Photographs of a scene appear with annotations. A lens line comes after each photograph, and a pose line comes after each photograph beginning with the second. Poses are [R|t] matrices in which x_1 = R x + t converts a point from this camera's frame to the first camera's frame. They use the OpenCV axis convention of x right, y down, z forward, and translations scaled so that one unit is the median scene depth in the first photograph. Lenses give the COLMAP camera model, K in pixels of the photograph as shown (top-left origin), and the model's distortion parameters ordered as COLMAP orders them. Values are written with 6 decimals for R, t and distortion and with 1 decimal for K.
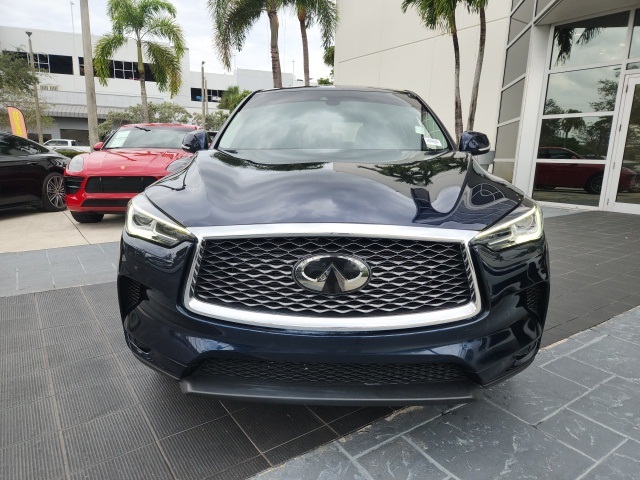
lens RADIAL K [[417.5, 0, 335.4], [0, 417.5, 250.7], [0, 0, 1]] dist [0.053152, -0.044442]
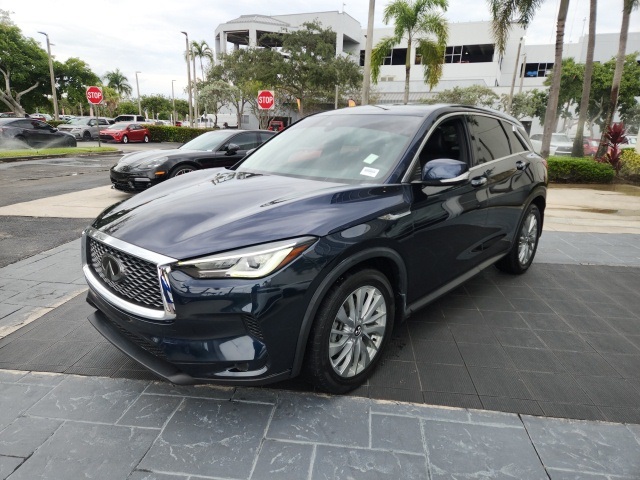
lens RADIAL K [[428.3, 0, 323.5], [0, 428.3, 242.1], [0, 0, 1]] dist [0.066193, -0.055500]
pose [[0.747089, 0.166919, -0.643425, 0.176730], [-0.155304, 0.985000, 0.075205, -0.030861], [0.646327, 0.043742, 0.761806, 0.027439]]
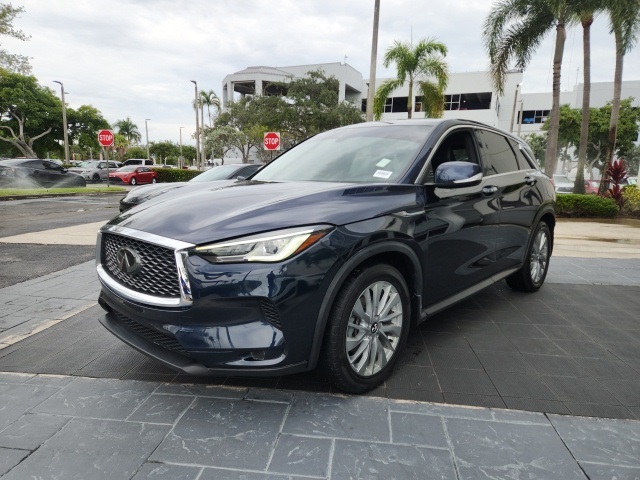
lens RADIAL K [[428.5, 0, 323.6], [0, 428.5, 246.3], [0, 0, 1]] dist [0.065860, -0.054697]
pose [[0.742847, 0.105962, -0.661022, 0.175202], [-0.152763, 0.988174, -0.013268, -0.009199], [0.651798, 0.110836, 0.750250, 0.026016]]
